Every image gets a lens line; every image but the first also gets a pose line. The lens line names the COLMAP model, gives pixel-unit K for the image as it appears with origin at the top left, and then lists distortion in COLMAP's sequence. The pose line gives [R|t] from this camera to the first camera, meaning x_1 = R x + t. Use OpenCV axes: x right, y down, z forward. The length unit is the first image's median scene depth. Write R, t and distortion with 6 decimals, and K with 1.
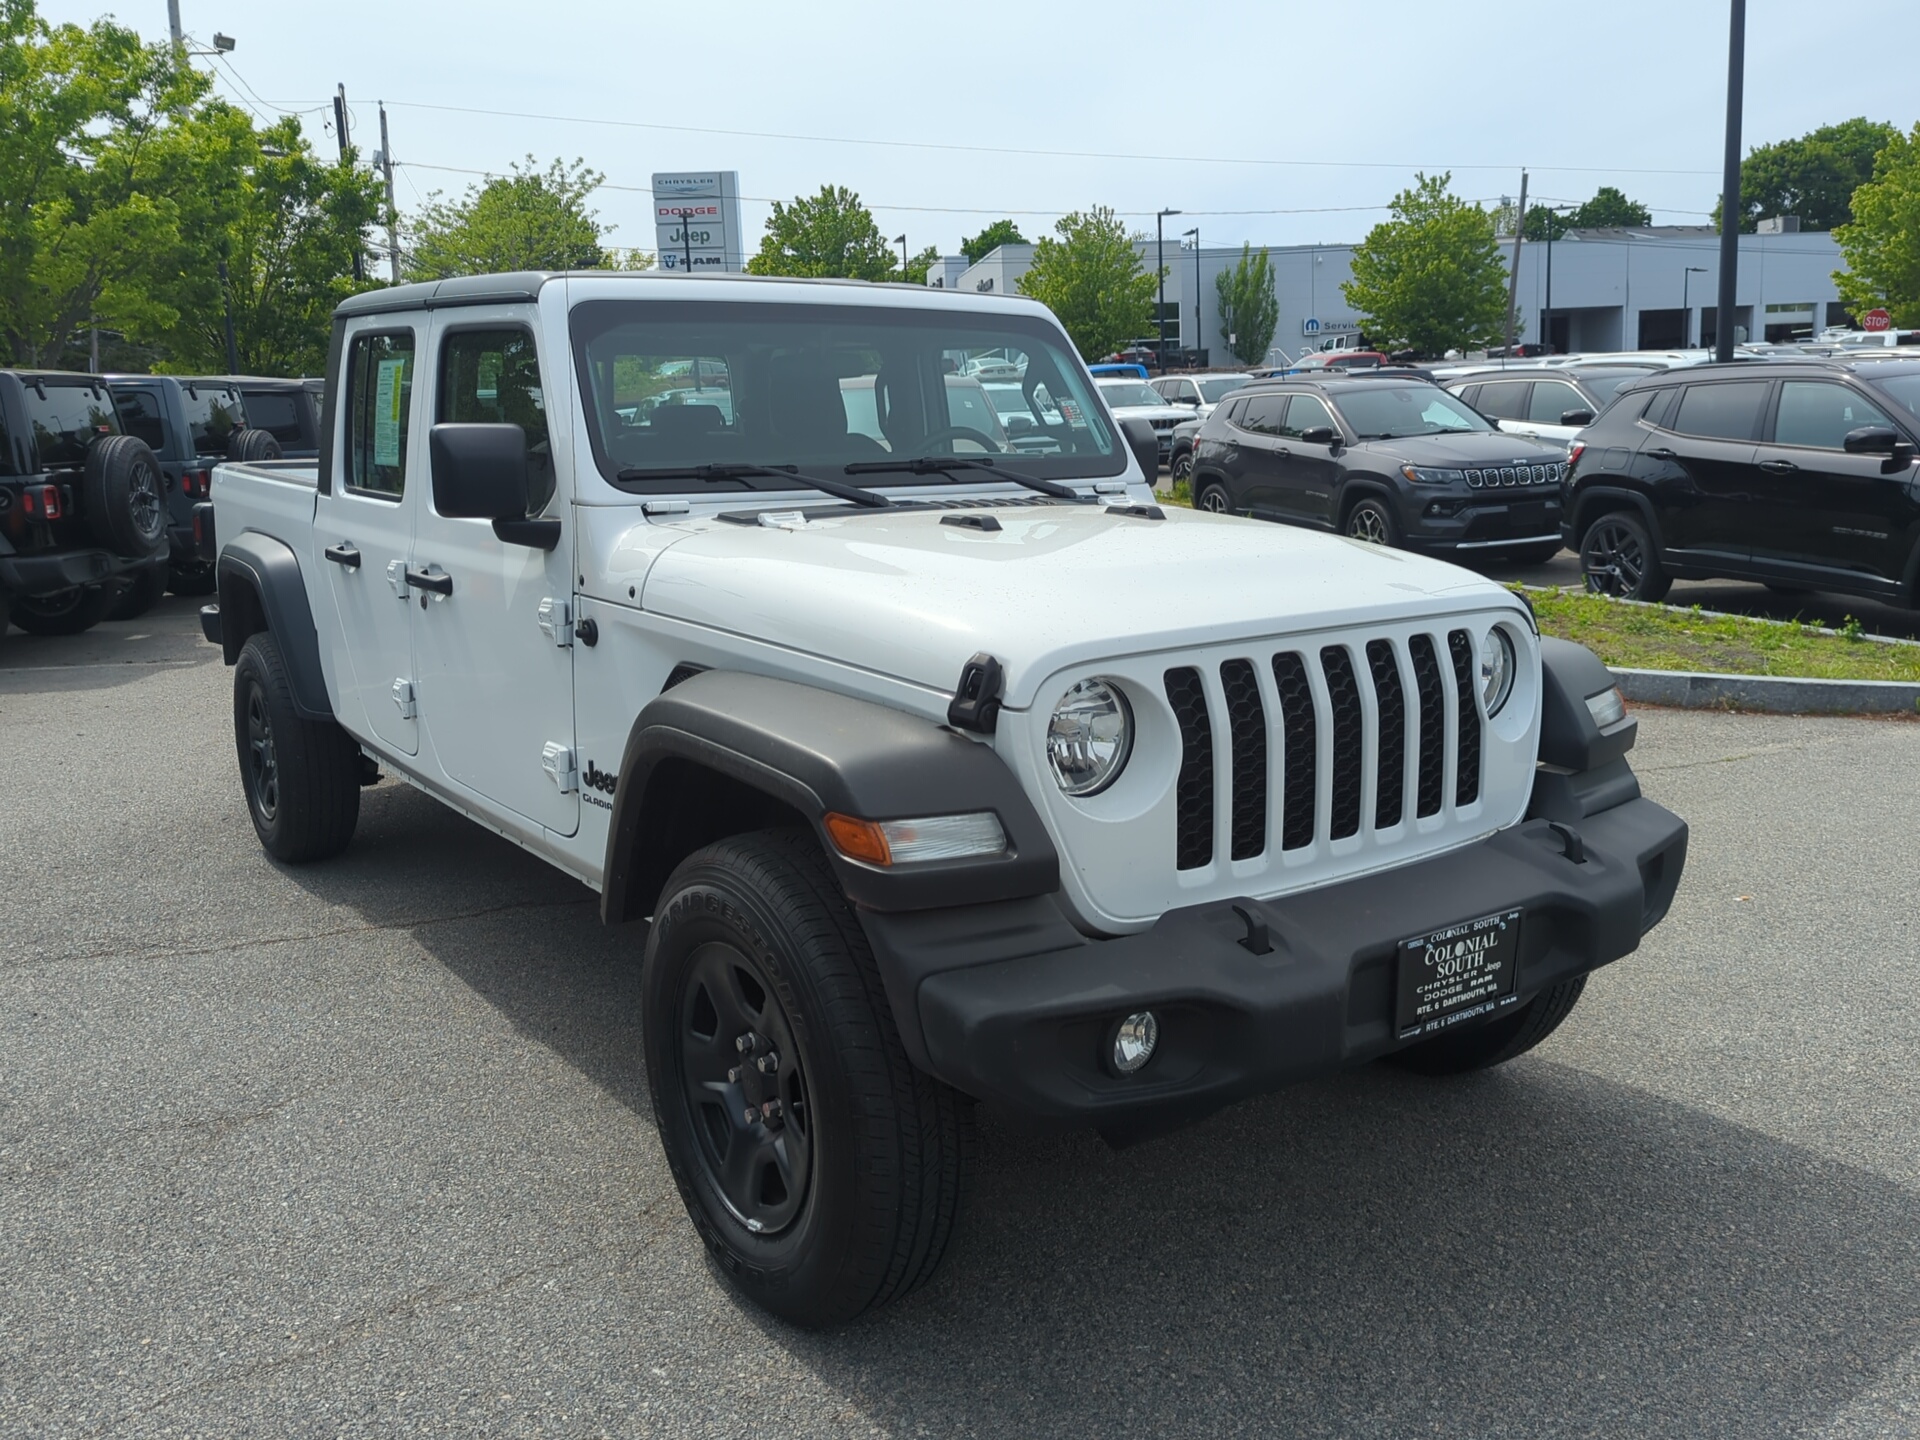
lens RADIAL K [[1563.3, 0, 977.1], [0, 1563.3, 713.6], [0, 0, 1]] dist [0.037410, -0.025188]
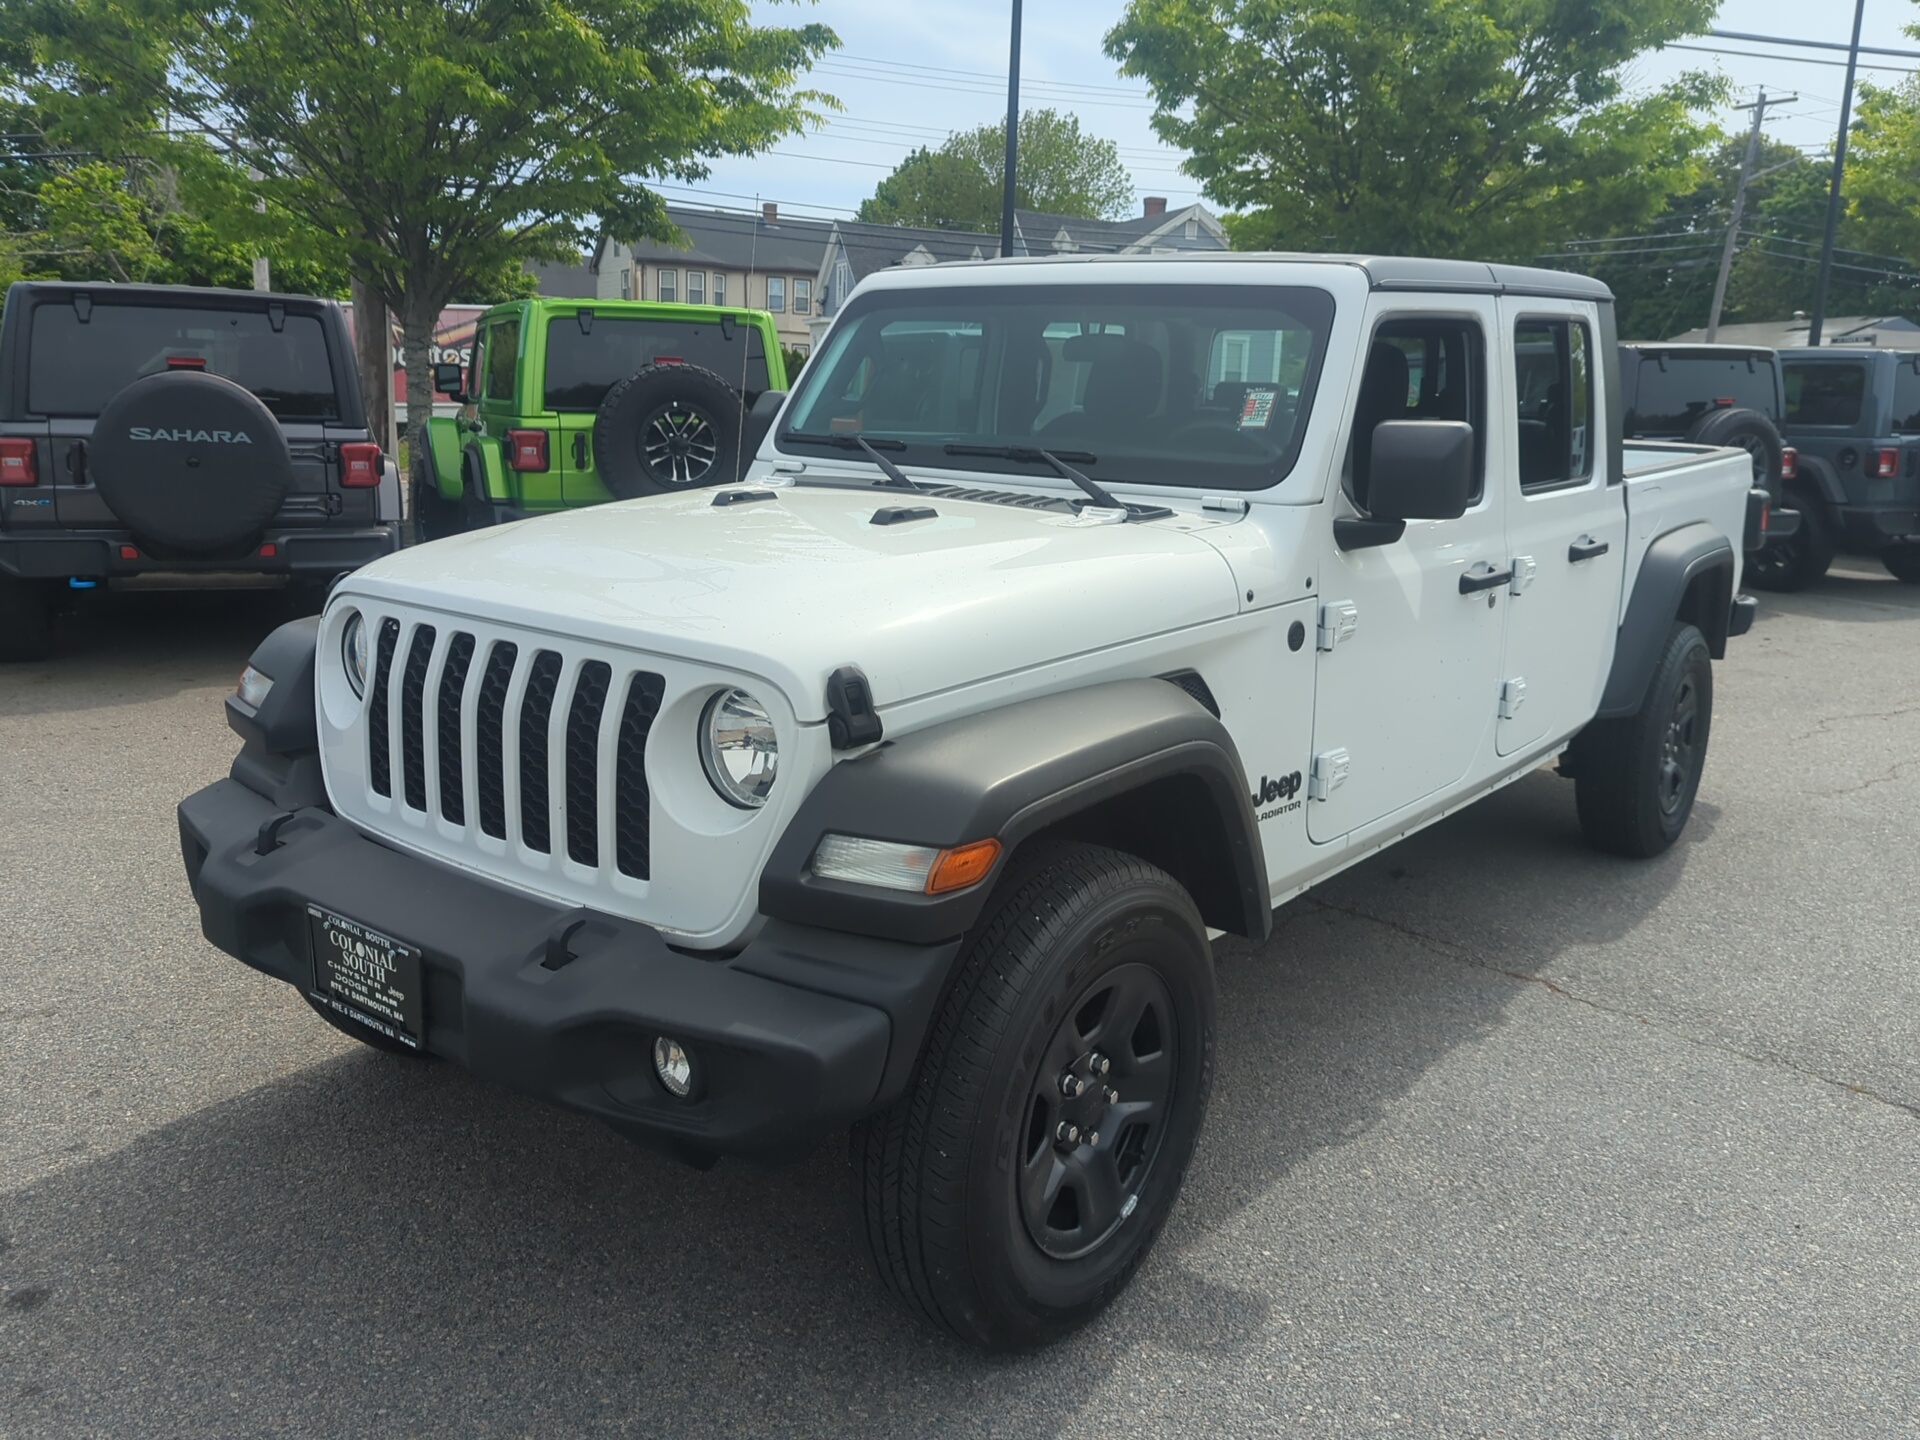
lens RADIAL K [[1551.0, 0, 969.1], [0, 1551.0, 728.7], [0, 0, 1]] dist [0.066989, -0.064781]
pose [[0.280387, 0.234168, -0.930886, 0.979619], [-0.208445, 0.961499, 0.179084, -0.179678], [0.936981, 0.143825, 0.318403, 0.777251]]
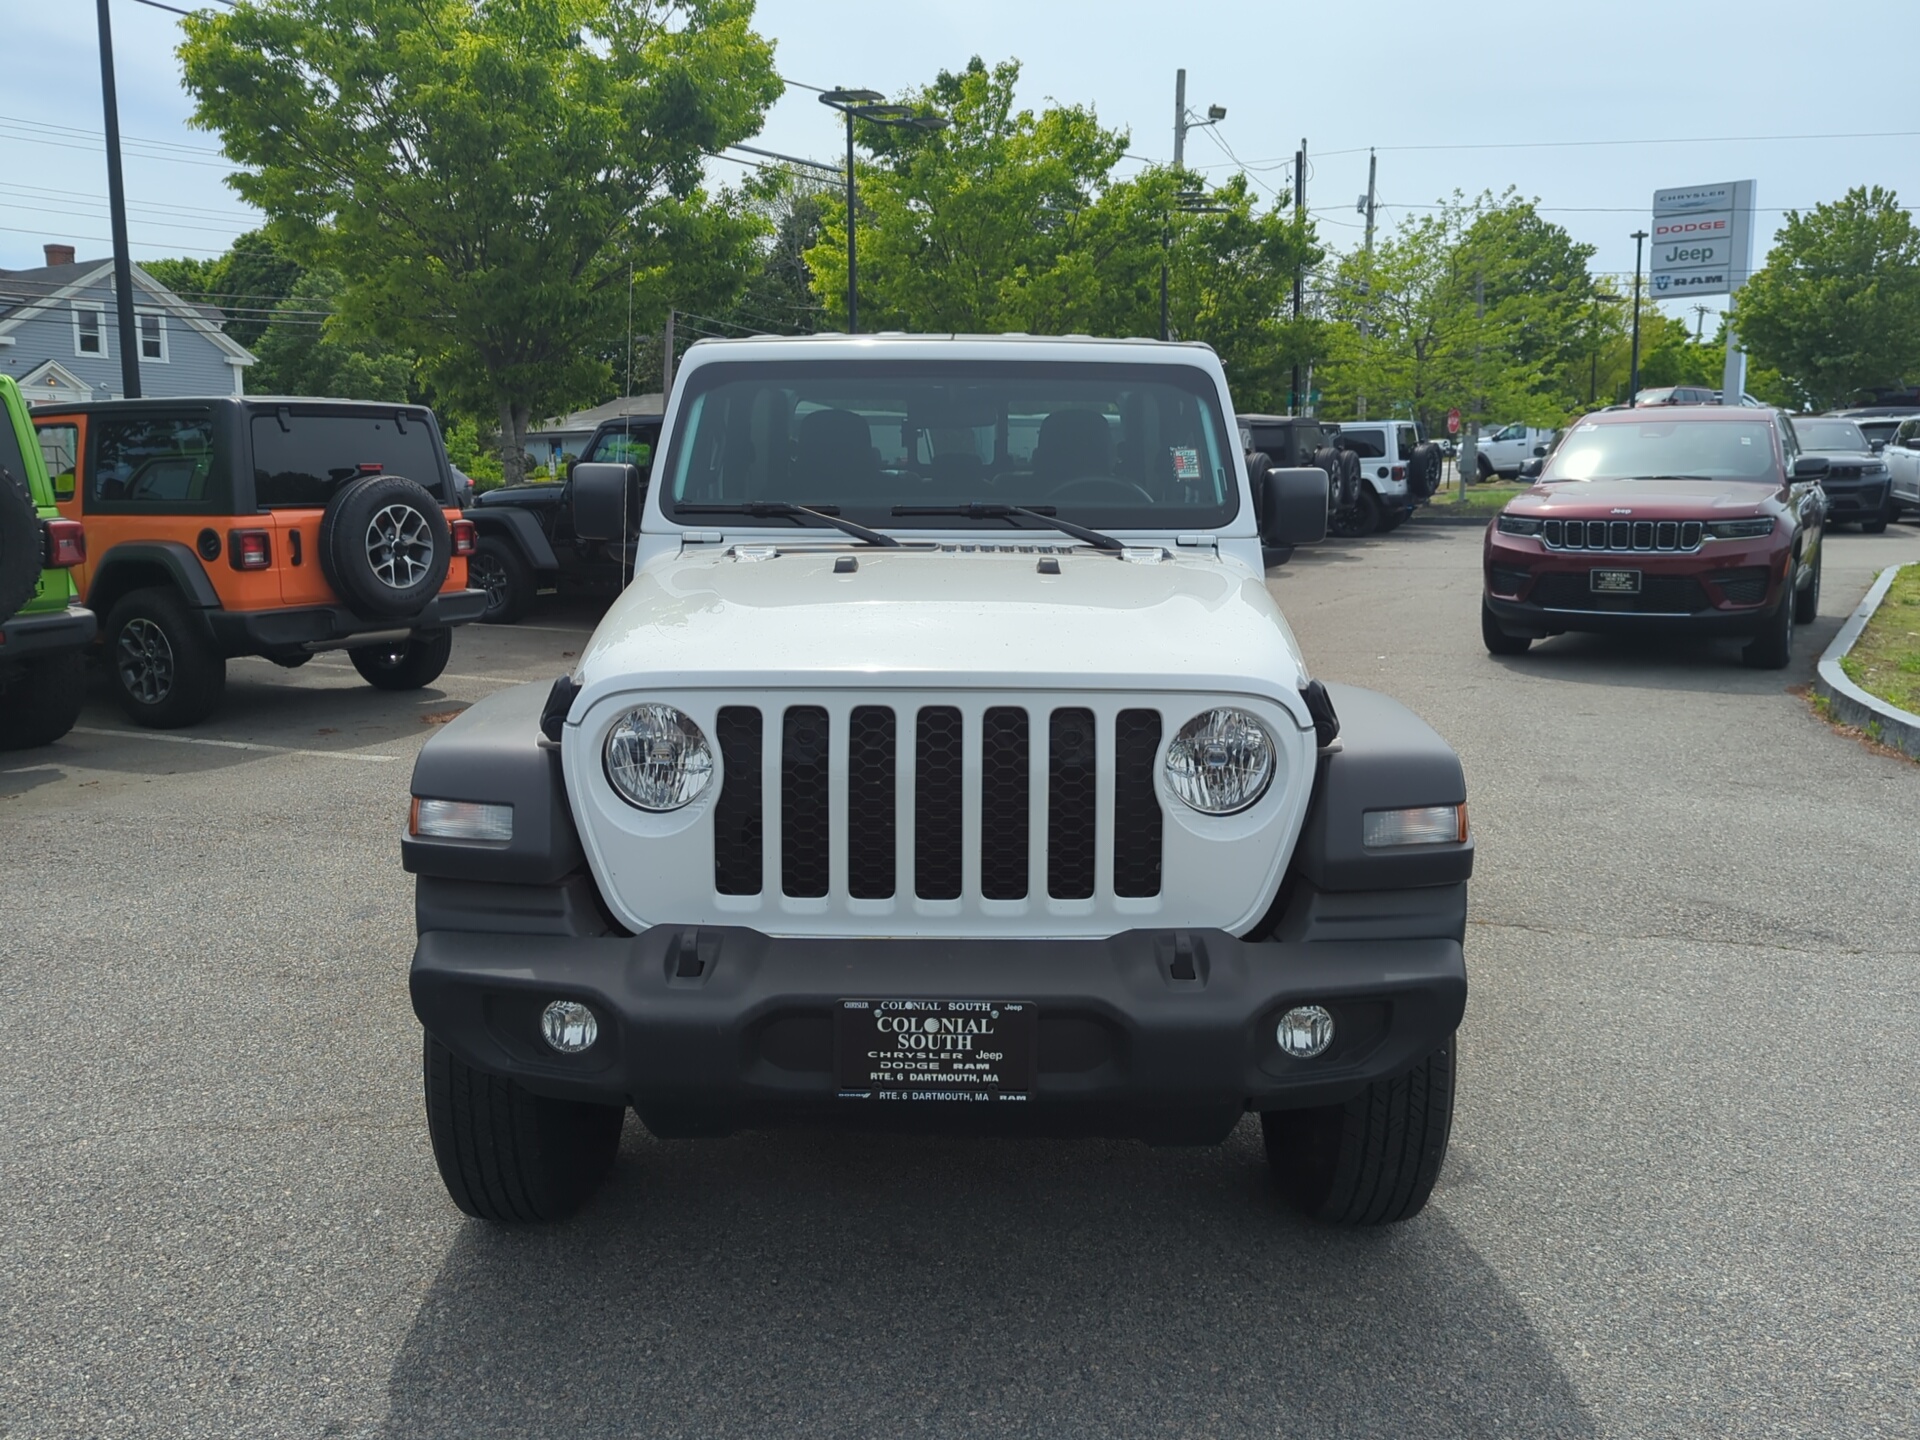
lens RADIAL K [[1551.0, 0, 980.3], [0, 1551.0, 711.7], [0, 0, 1]] dist [0.066989, -0.064781]
pose [[0.810533, 0.110323, -0.575209, 0.656063], [-0.120570, 0.992494, 0.020461, -0.050434], [0.573149, 0.052769, 0.817751, 0.165740]]
